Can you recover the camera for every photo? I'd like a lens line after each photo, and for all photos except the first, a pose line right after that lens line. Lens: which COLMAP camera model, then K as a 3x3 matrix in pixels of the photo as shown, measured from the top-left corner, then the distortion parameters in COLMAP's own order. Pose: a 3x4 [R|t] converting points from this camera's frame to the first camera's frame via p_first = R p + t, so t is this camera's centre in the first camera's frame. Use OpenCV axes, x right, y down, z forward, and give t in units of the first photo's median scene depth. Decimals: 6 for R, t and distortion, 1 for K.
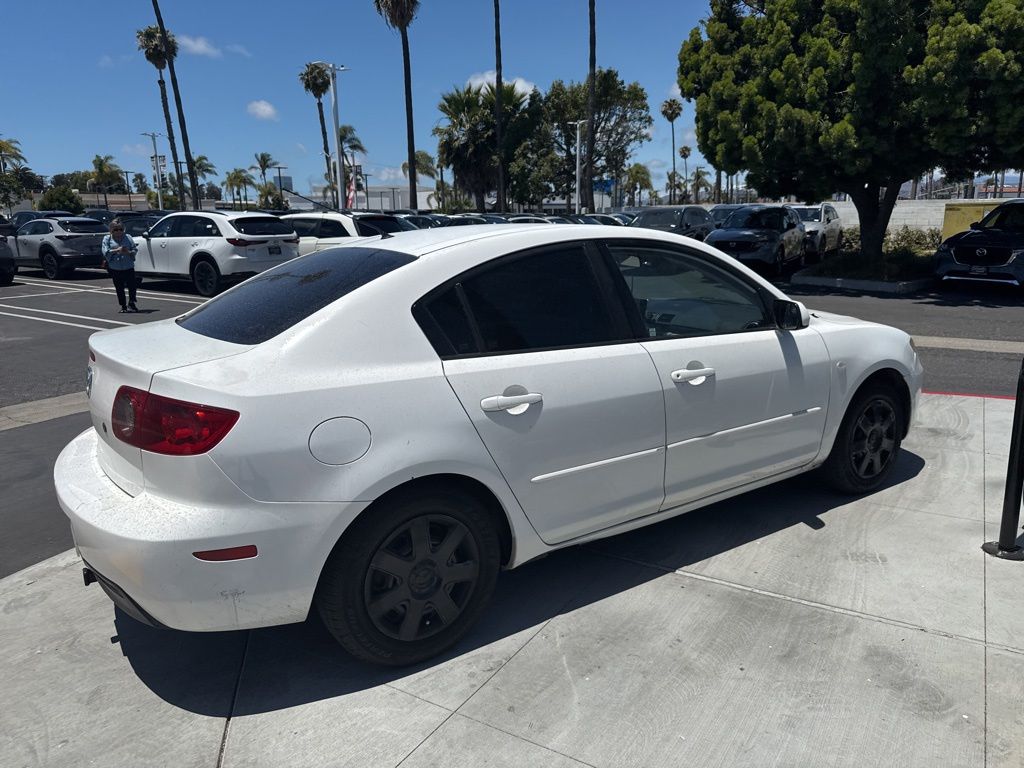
lens RADIAL K [[726.8, 0, 504.4], [0, 726.8, 384.2], [0, 0, 1]] dist [0.020816, -0.026428]
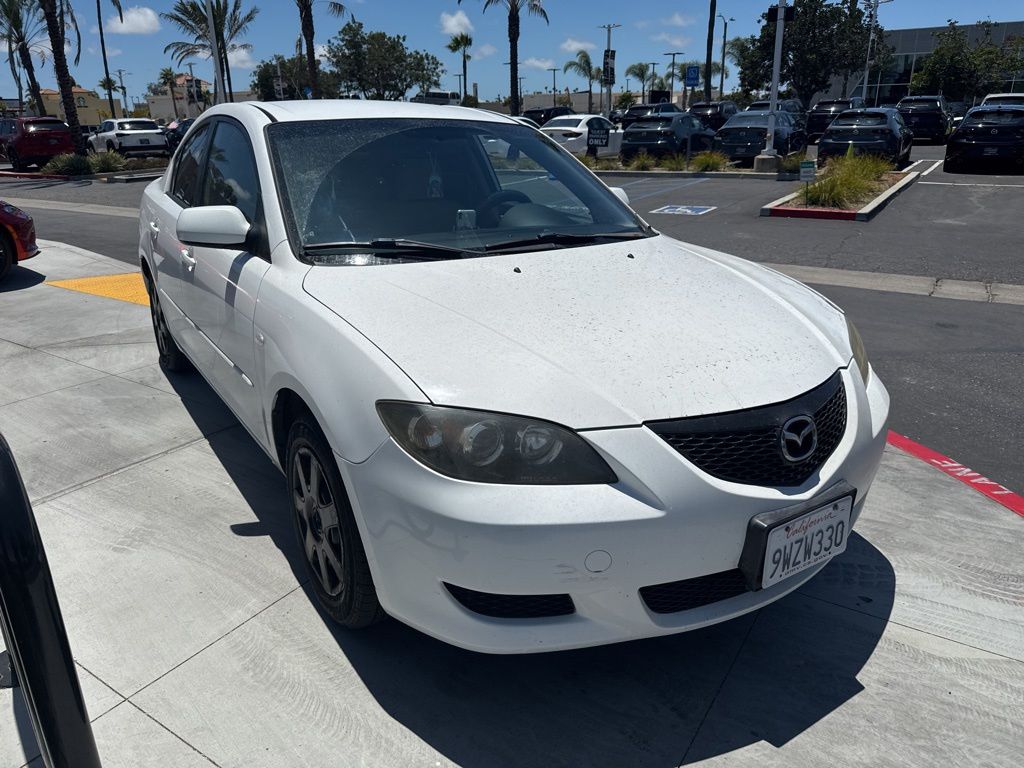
lens RADIAL K [[727.3, 0, 515.7], [0, 727.3, 380.2], [0, 0, 1]] dist [0.018766, -0.024415]
pose [[-0.012142, 0.350494, -0.936486, 1.056400], [-0.208064, 0.915170, 0.345214, -0.254794], [0.978040, 0.199041, 0.061813, 1.187571]]
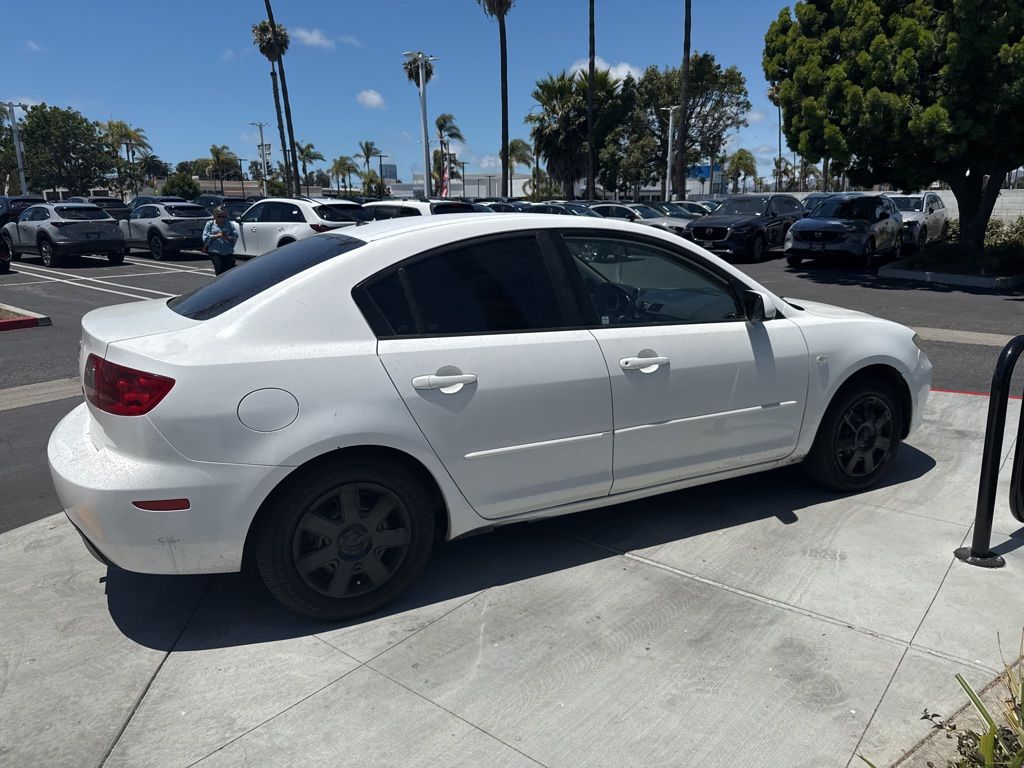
lens RADIAL K [[723.8, 0, 504.2], [0, 723.8, 378.1], [0, 0, 1]] dist [0.032318, -0.038628]
pose [[0.991270, 0.035810, -0.126891, 0.162765], [-0.034609, 0.999333, 0.011661, 0.002637], [0.127224, -0.007168, 0.991848, -0.027939]]
